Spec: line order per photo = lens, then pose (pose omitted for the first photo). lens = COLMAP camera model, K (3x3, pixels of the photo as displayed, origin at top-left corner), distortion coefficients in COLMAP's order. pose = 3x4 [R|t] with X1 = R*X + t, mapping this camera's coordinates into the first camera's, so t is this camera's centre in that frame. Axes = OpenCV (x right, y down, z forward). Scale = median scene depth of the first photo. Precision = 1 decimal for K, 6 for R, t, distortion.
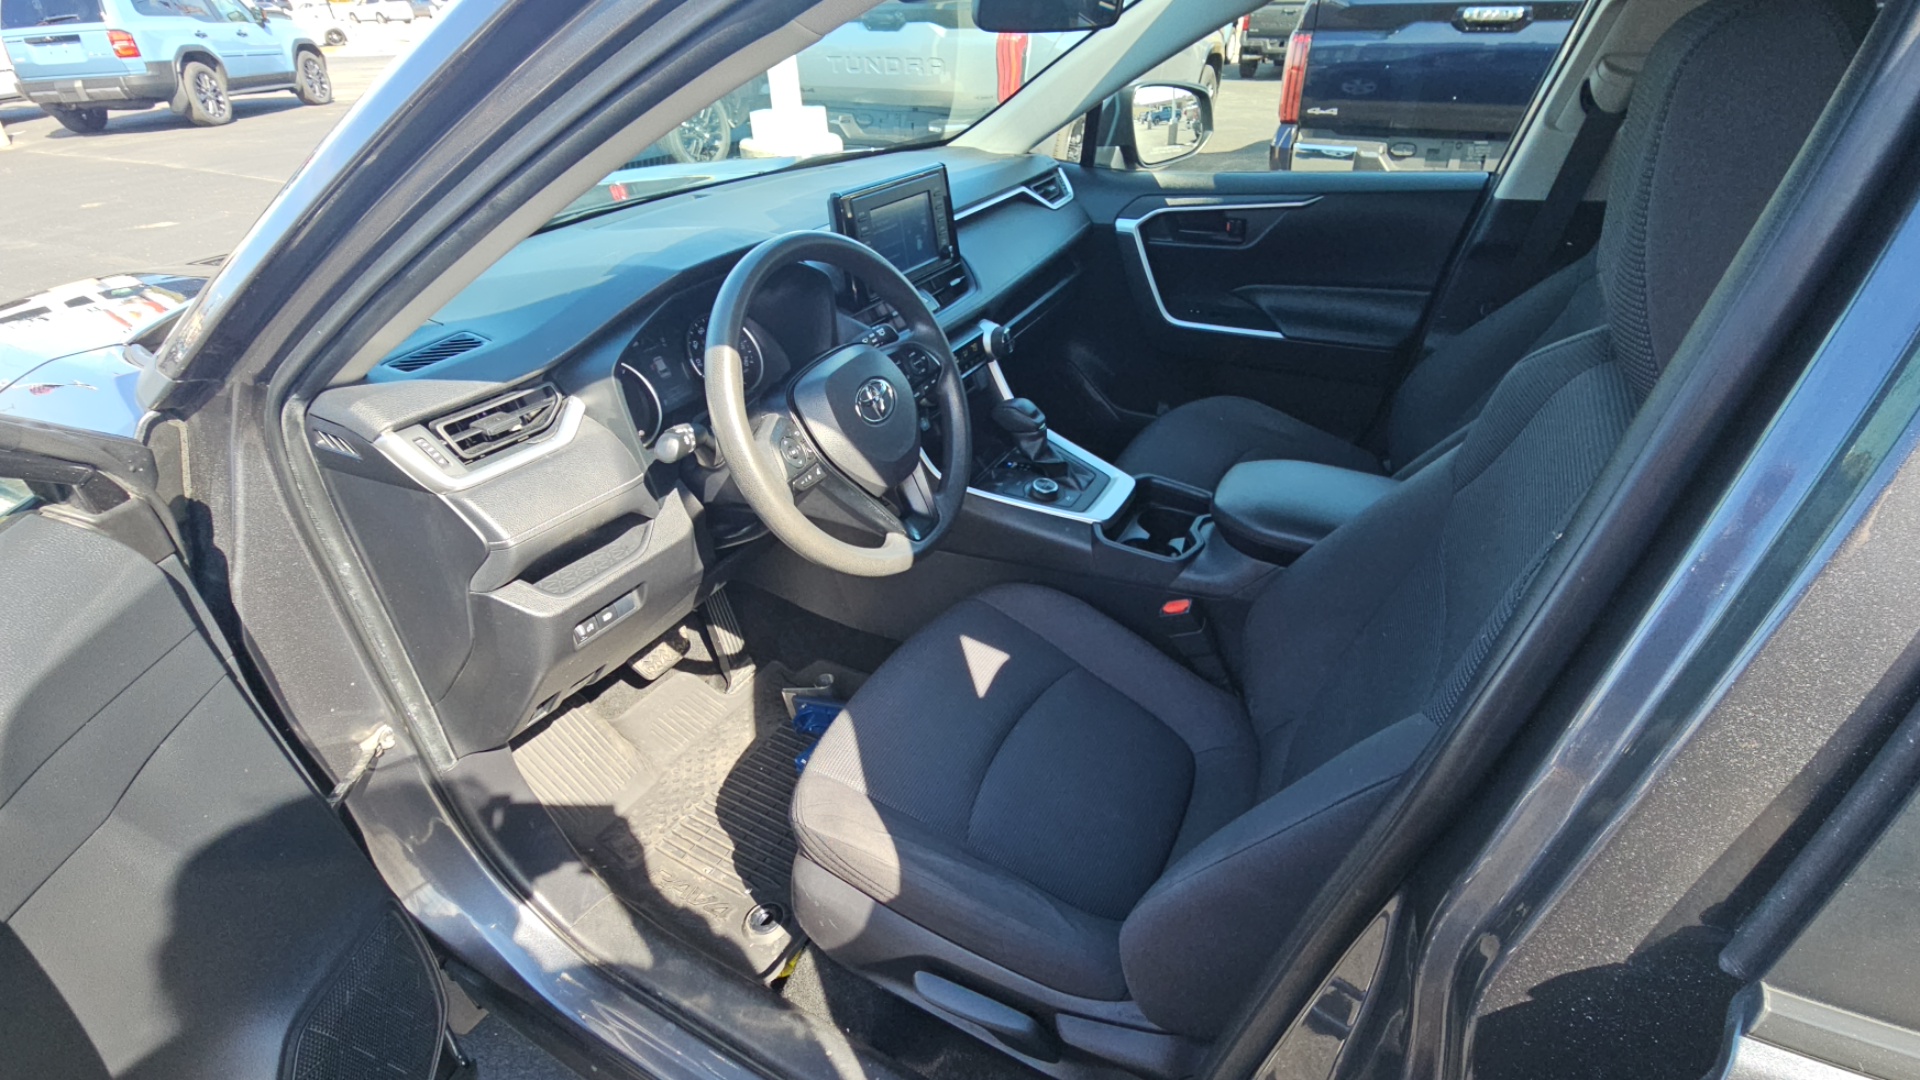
lens RADIAL K [[856.7, 0, 979.4], [0, 856.7, 550.0], [0, 0, 1]] dist [0.004783, -0.005456]
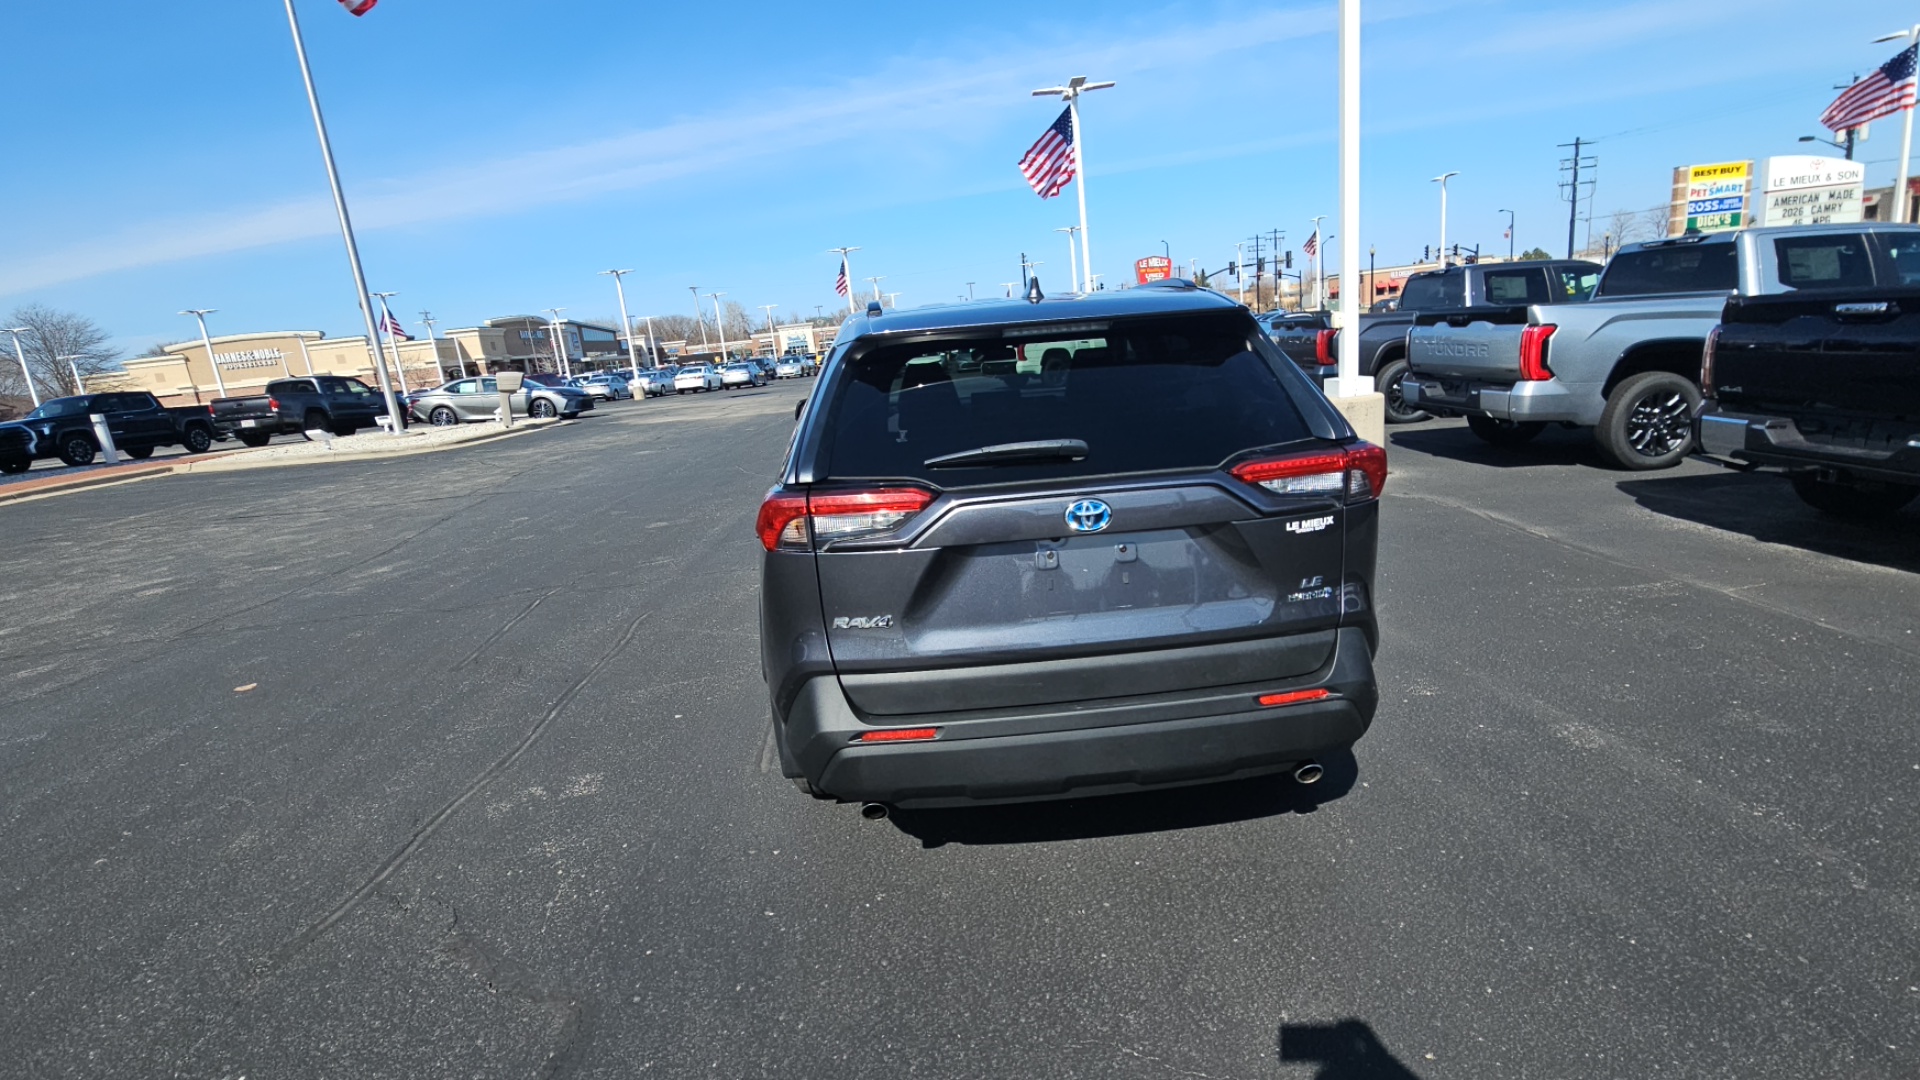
lens RADIAL K [[855.3, 0, 980.8], [0, 855.3, 548.2], [0, 0, 1]] dist [0.003141, -0.003782]
pose [[0.511300, 0.182369, -0.839829, 1.992610], [-0.404908, 0.913084, -0.048237, 0.231158], [0.758038, 0.364718, 0.540703, -0.484521]]
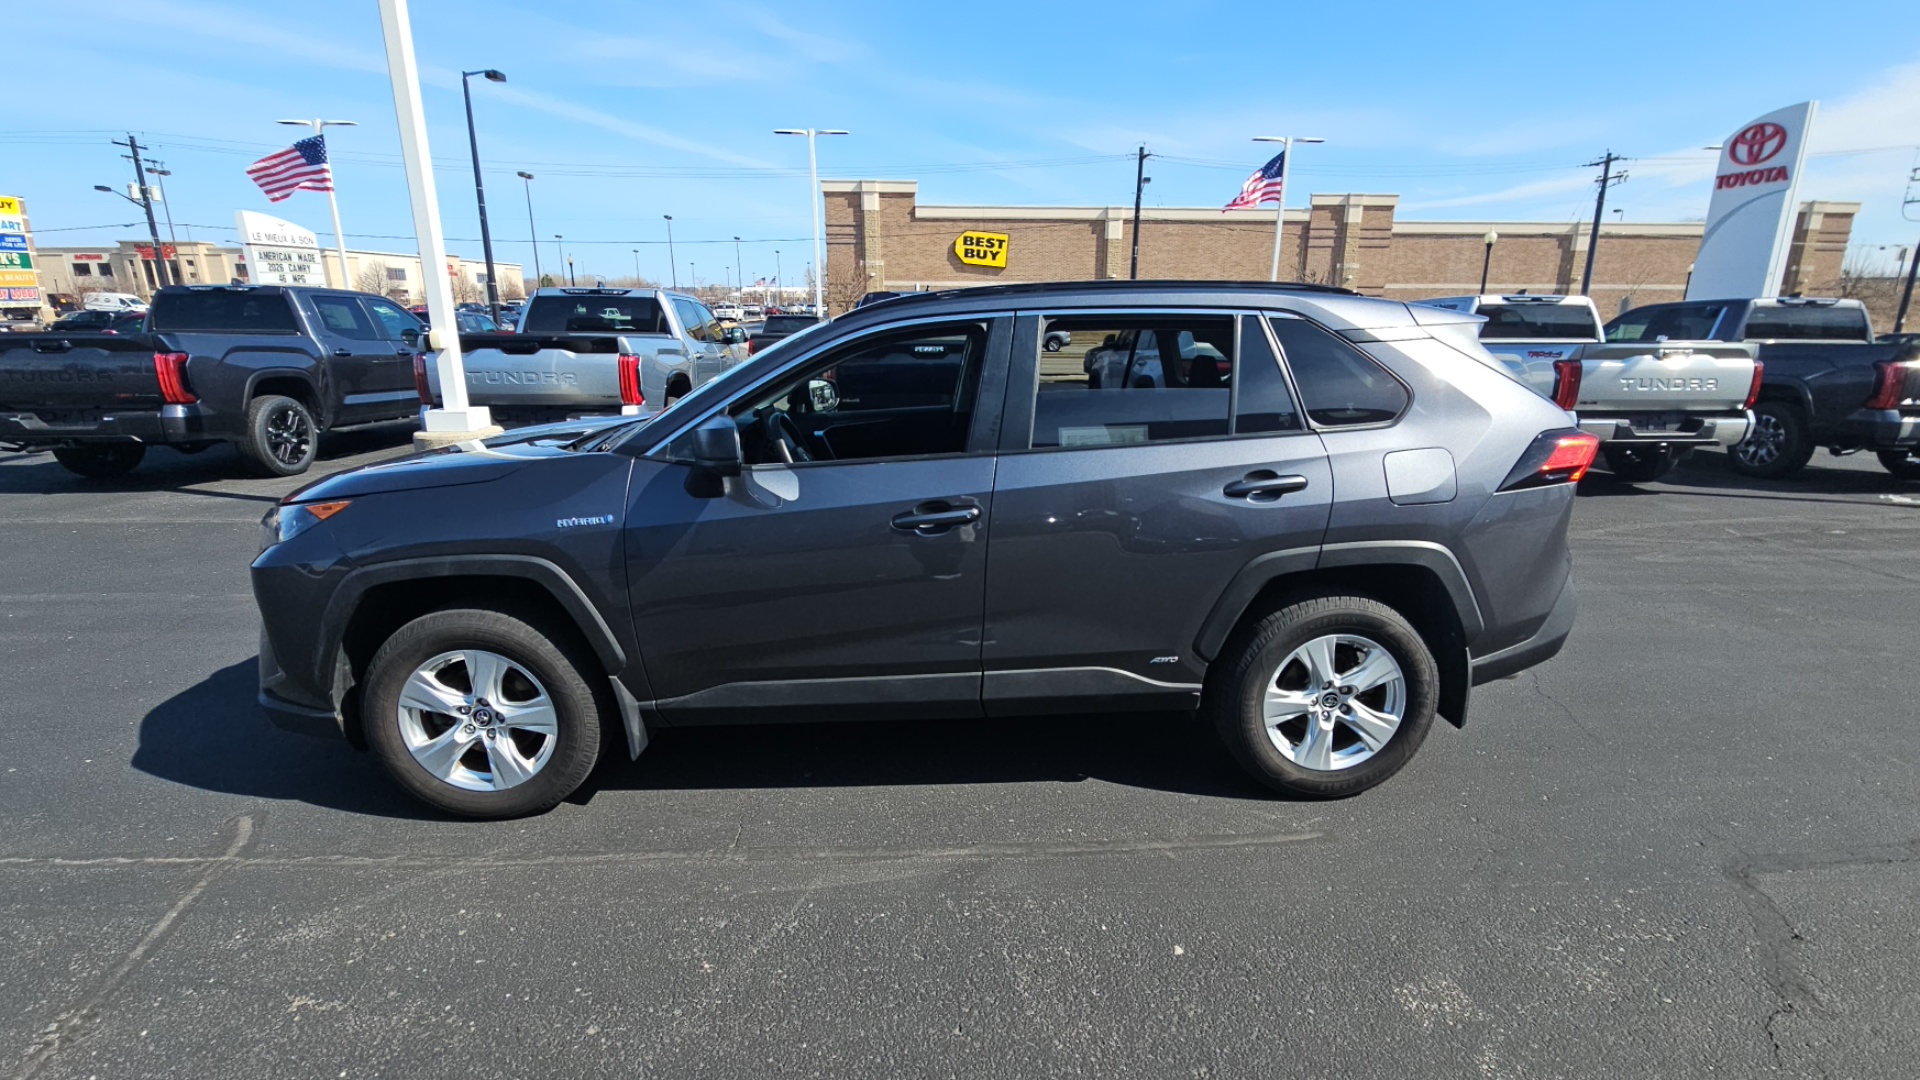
lens RADIAL K [[852.8, 0, 979.3], [0, 852.8, 547.3], [0, 0, 1]] dist [0.009256, -0.007881]
pose [[0.857801, -0.112736, 0.501465, -0.515458], [0.265161, 0.932856, -0.243864, 0.467913], [-0.440302, 0.342156, 0.830098, -0.786287]]
